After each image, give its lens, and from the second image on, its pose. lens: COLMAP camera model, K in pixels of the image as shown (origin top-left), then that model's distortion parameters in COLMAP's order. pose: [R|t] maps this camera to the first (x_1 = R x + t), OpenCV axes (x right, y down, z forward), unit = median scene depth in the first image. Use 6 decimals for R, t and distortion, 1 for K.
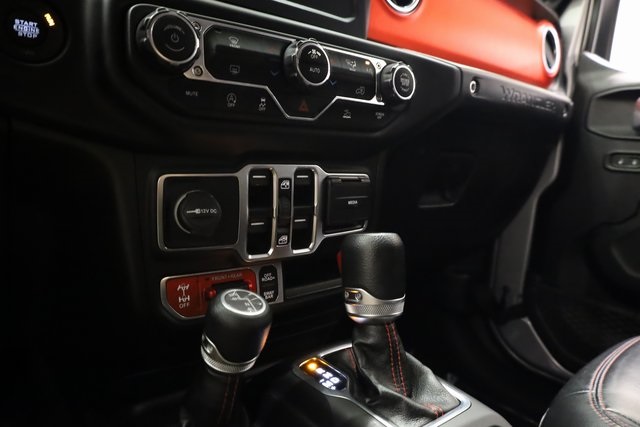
lens RADIAL K [[443.2, 0, 322.7], [0, 443.2, 210.4], [0, 0, 1]] dist [0.003640, -0.006357]
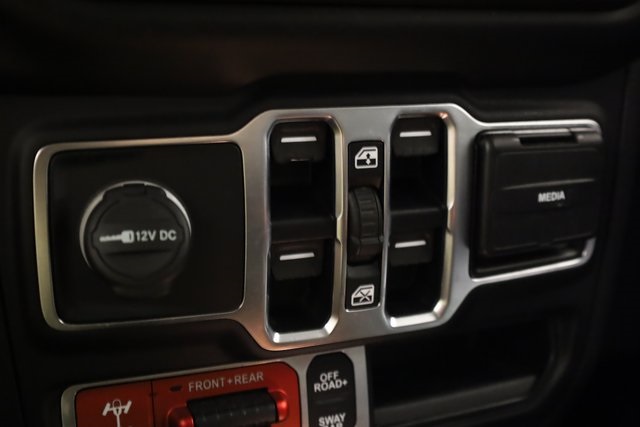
lens RADIAL K [[850.5, 0, 324.8], [0, 850.5, 213.7], [0, 0, 1]] dist [0.000676, 0.000000]
pose [[0.966831, 0.014113, -0.255027, 0.074295], [0.002890, 0.997804, 0.066171, -0.059137], [0.255401, -0.064714, 0.964667, 0.259800]]
